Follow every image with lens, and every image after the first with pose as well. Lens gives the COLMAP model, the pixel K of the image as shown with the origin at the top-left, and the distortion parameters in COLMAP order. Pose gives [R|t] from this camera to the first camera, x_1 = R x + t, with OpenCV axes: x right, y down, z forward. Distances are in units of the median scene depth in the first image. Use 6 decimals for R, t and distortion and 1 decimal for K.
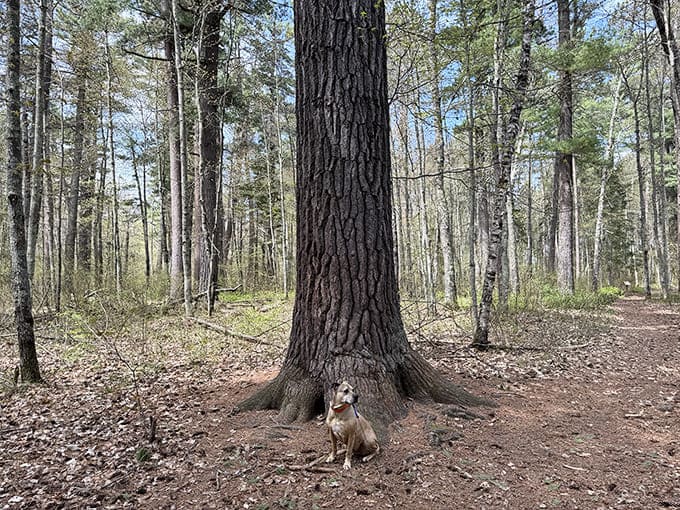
lens RADIAL K [[583.6, 0, 340.0], [0, 583.6, 255.0], [0, 0, 1]] dist [0.247223, -0.514899]
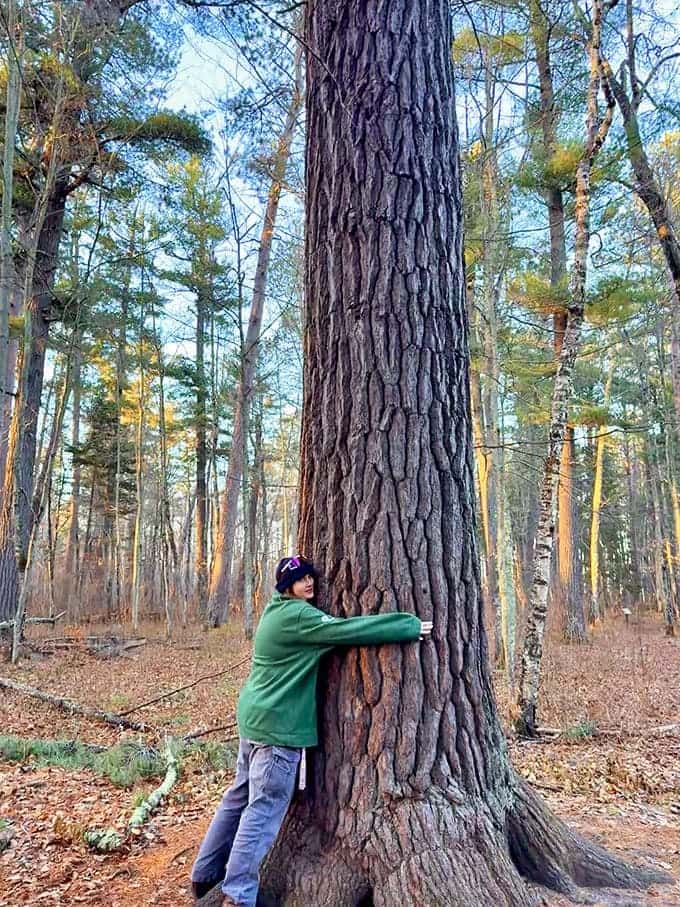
lens RADIAL K [[778.5, 0, 340.0], [0, 778.5, 425.7], [0, 0, 1]] dist [0.247223, -0.514899]
pose [[0.972544, 0.059256, 0.225048, -0.218725], [-0.023667, 0.987210, -0.157659, -0.032309], [-0.231512, 0.148004, 0.961508, 0.311649]]
